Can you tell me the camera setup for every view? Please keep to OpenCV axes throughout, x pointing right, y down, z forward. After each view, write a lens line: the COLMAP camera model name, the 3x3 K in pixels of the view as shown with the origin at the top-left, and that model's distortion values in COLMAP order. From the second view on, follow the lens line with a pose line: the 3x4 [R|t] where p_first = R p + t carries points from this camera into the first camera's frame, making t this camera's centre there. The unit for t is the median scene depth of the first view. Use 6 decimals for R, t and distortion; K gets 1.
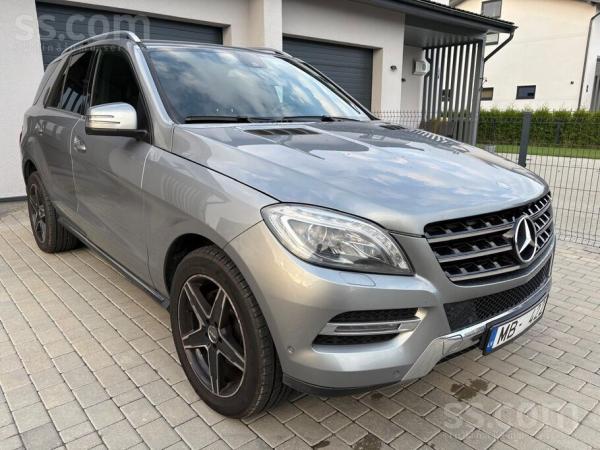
lens RADIAL K [[449.8, 0, 300.4], [0, 449.8, 223.3], [0, 0, 1]] dist [0.001878, -0.004938]
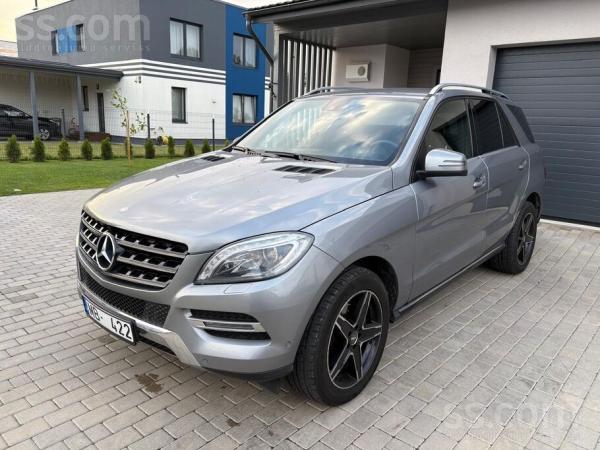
lens RADIAL K [[449.8, 0, 299.3], [0, 449.8, 225.3], [0, 0, 1]] dist [0.001878, -0.004938]
pose [[0.124595, 0.204731, -0.970856, 2.004127], [-0.269603, 0.948652, 0.165449, -0.433242], [0.954877, 0.241131, 0.173394, 1.447906]]
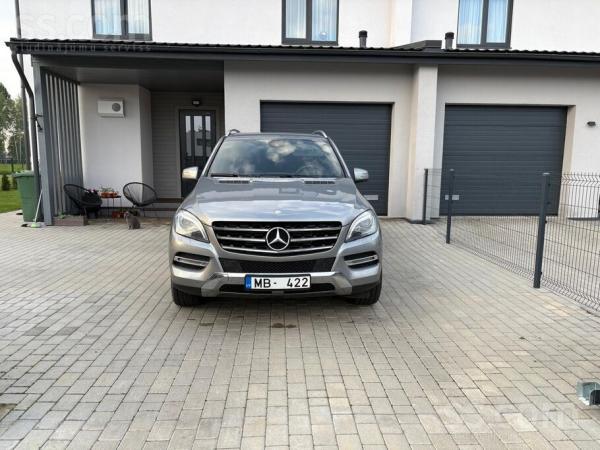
lens RADIAL K [[449.8, 0, 301.6], [0, 449.8, 226.5], [0, 0, 1]] dist [0.001878, -0.004938]
pose [[0.792859, 0.077811, -0.604418, 2.009792], [-0.143930, 0.987665, -0.061655, 0.103620], [0.592165, 0.135878, 0.794278, -0.583487]]
